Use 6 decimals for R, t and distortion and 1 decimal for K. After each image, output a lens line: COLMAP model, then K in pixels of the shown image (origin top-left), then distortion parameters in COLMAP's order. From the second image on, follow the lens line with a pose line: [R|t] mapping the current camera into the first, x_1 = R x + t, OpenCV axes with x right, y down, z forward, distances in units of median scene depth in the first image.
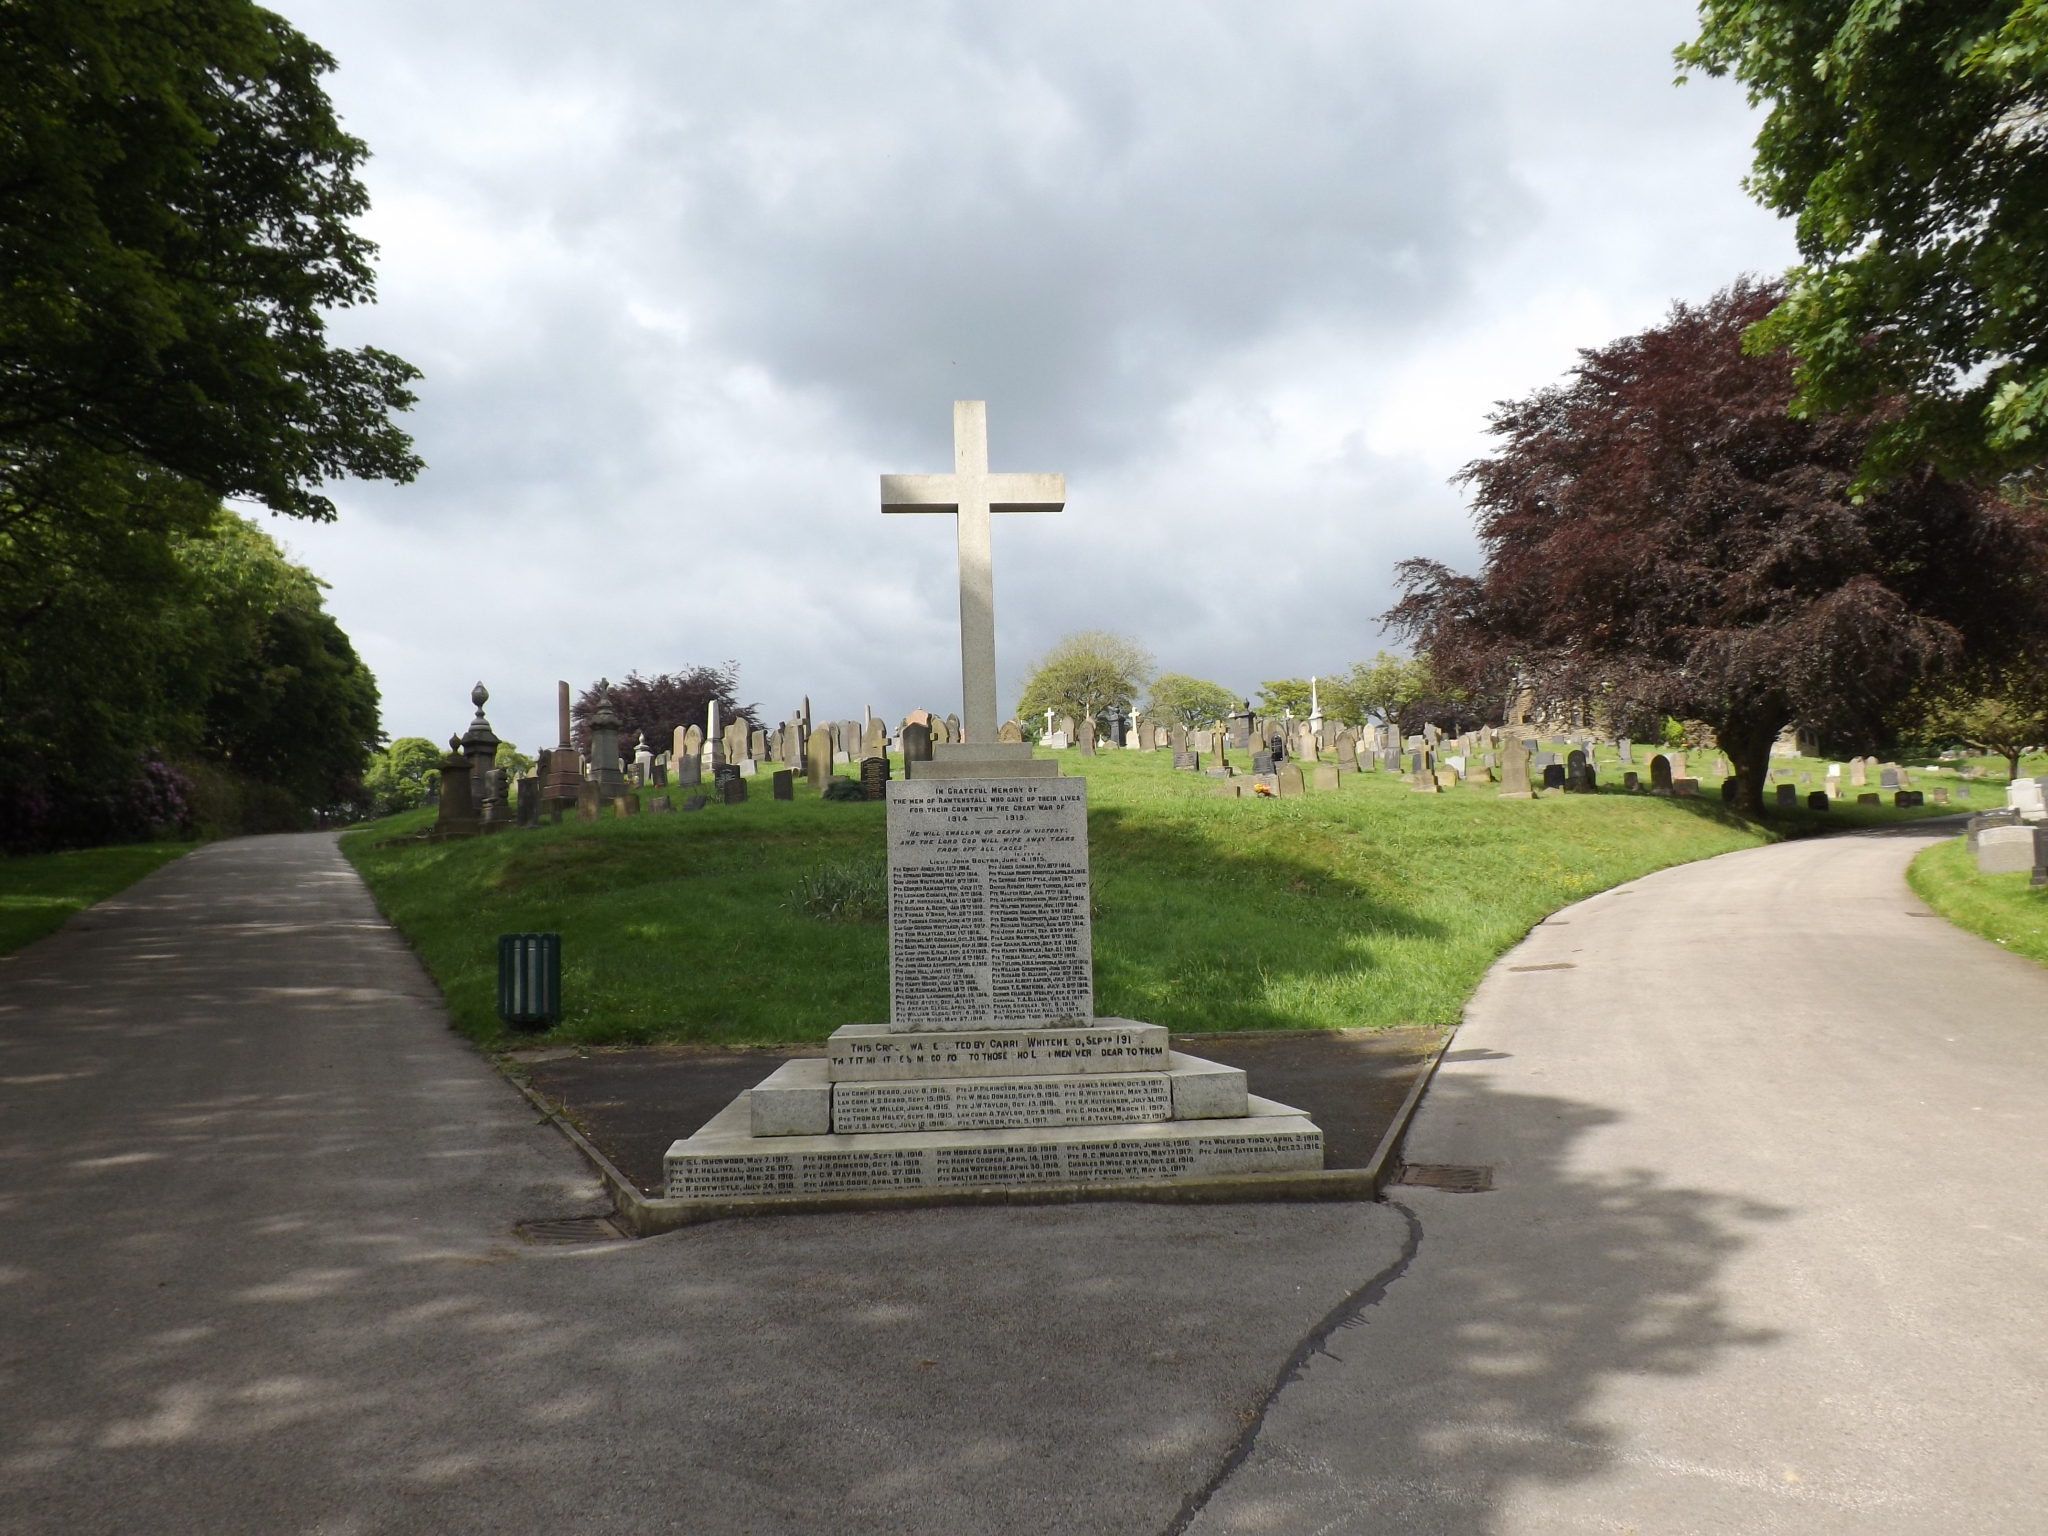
lens RADIAL K [[1513.9, 0, 1016.3], [0, 1513.9, 775.6], [0, 0, 1]] dist [-0.021555, 0.000569]
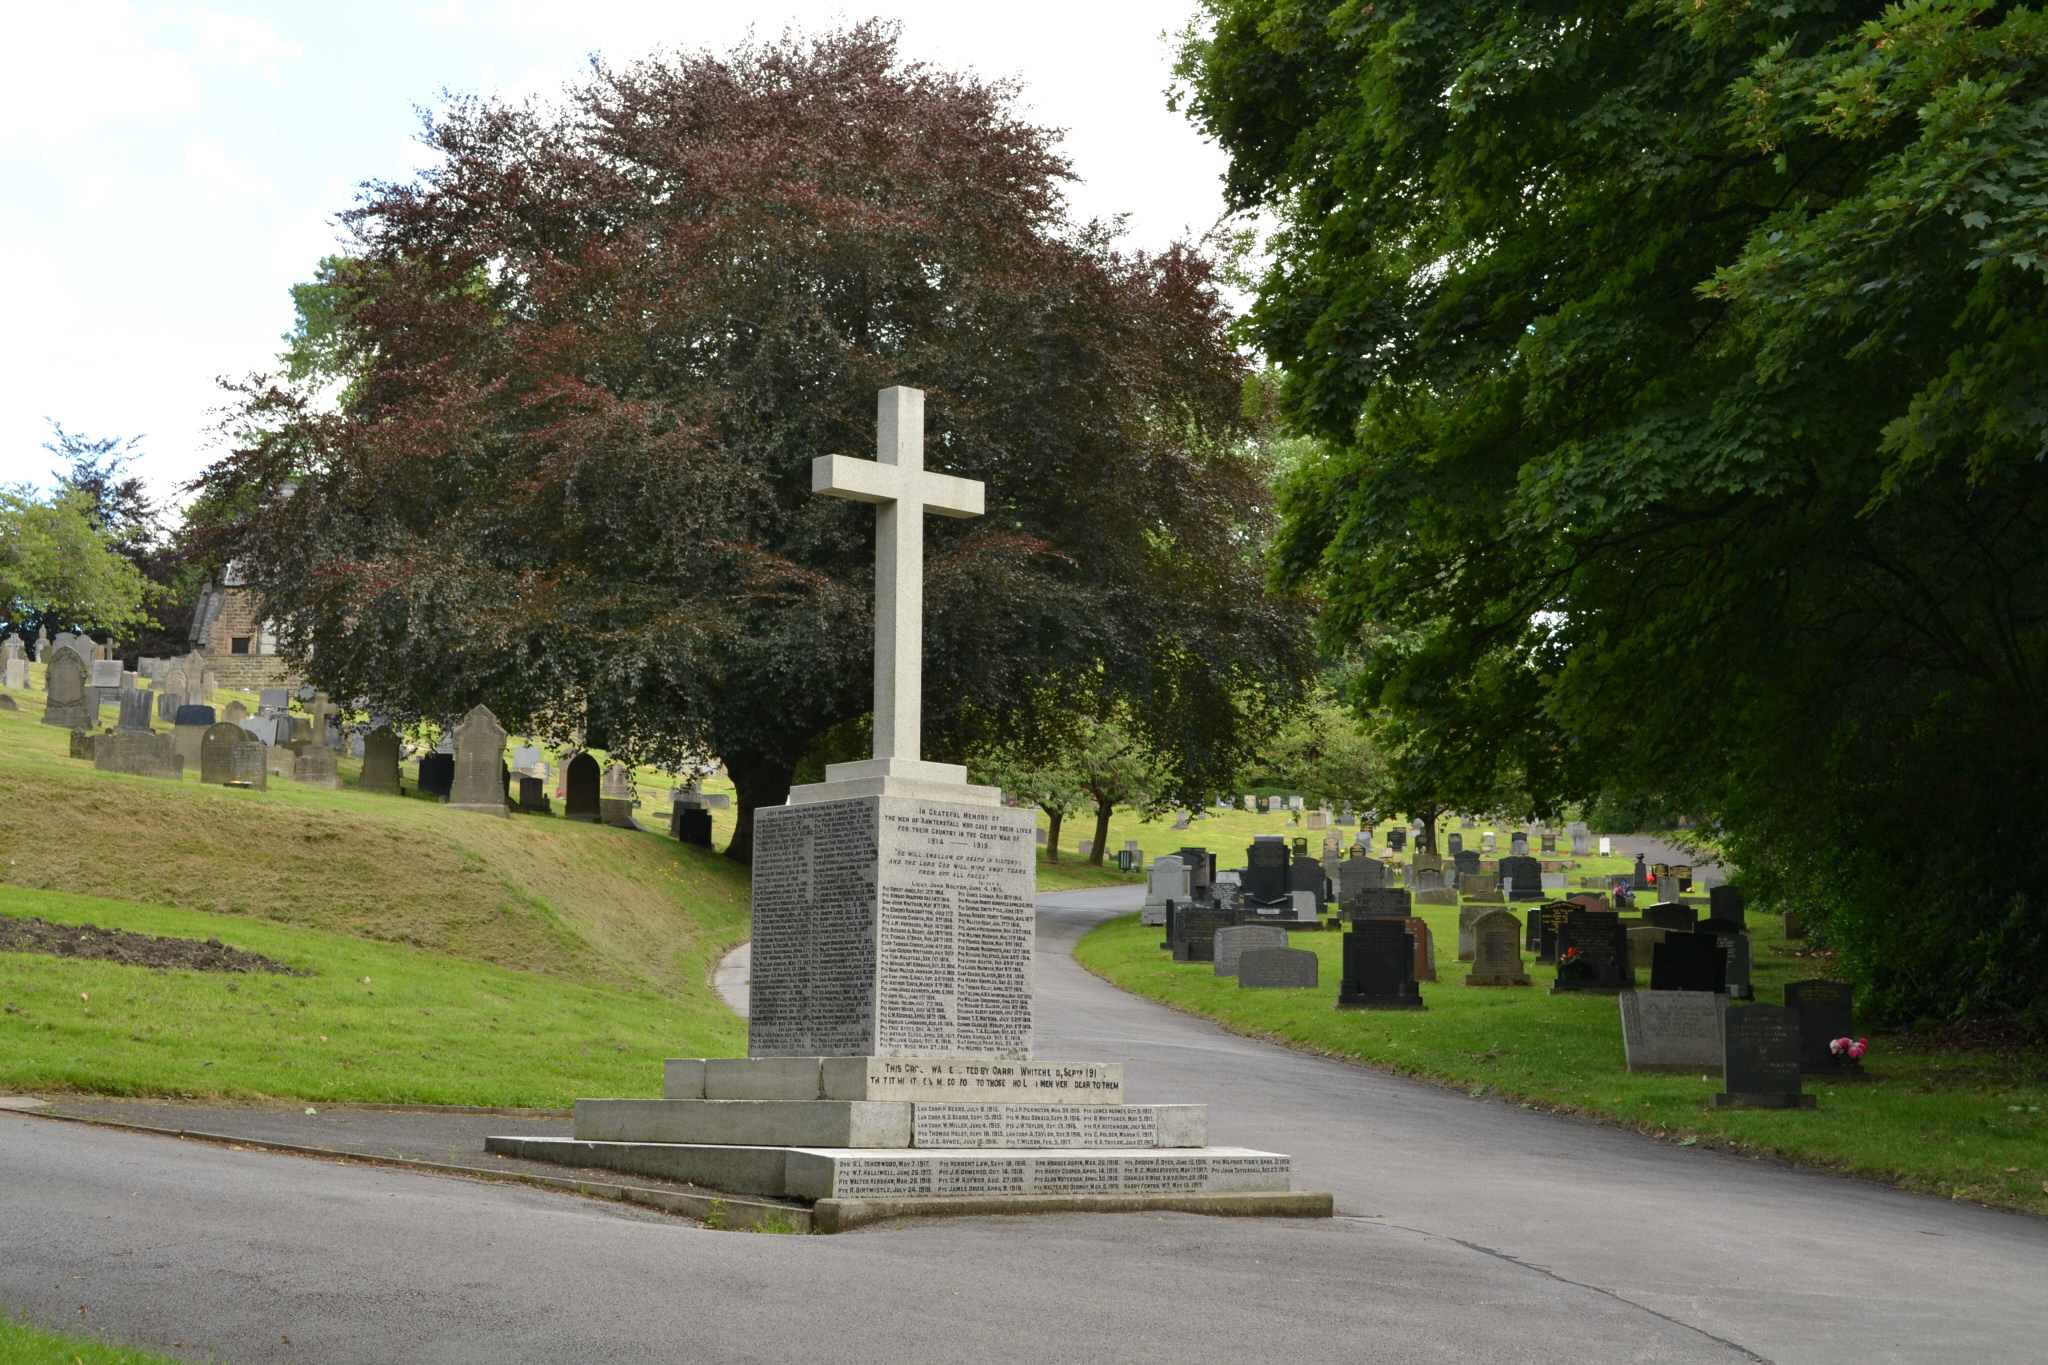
lens RADIAL K [[3121.8, 0, 1040.6], [0, 3121.8, 685.8], [0, 0, 1]] dist [0.031736, 0.000000]
pose [[0.796379, 0.118027, 0.593170, -1.250023], [-0.108859, 0.992729, -0.051379, 0.026409], [-0.594921, -0.023655, 0.803436, -0.680125]]
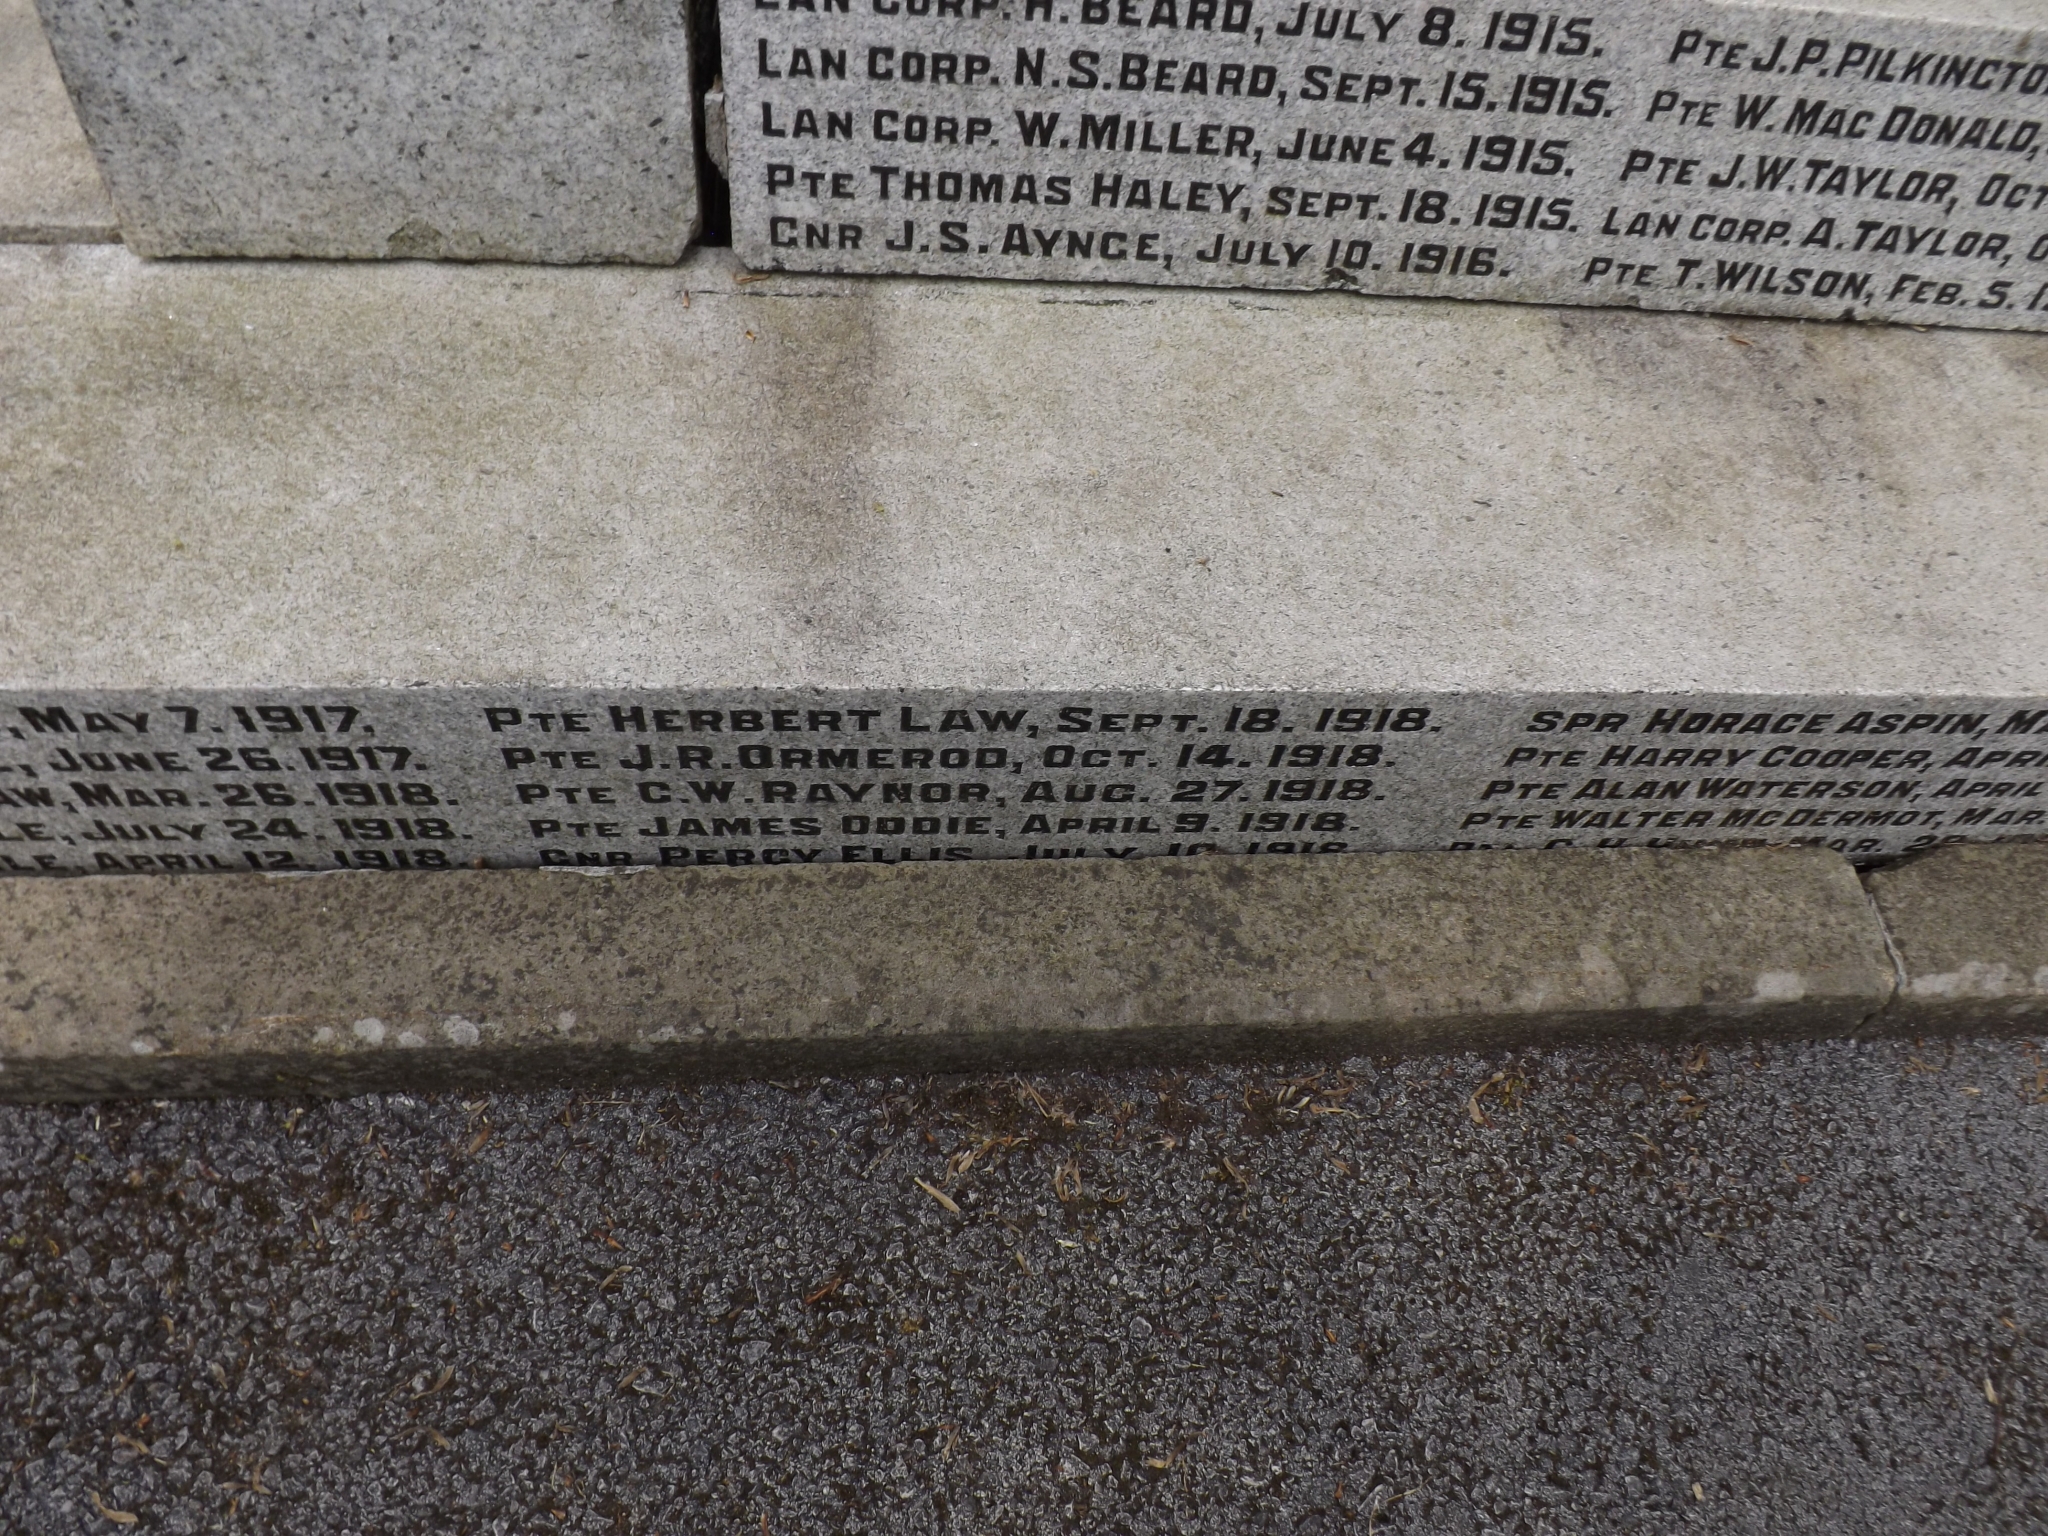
lens RADIAL K [[1483.8, 0, 1004.4], [0, 1483.8, 812.5], [0, 0, 1]] dist [-0.070959, 0.006827]
pose [[0.994061, 0.073259, 0.080472, -0.096855], [-0.106626, 0.507834, 0.854831, 0.134166], [0.021758, -0.858334, 0.512629, 0.833383]]
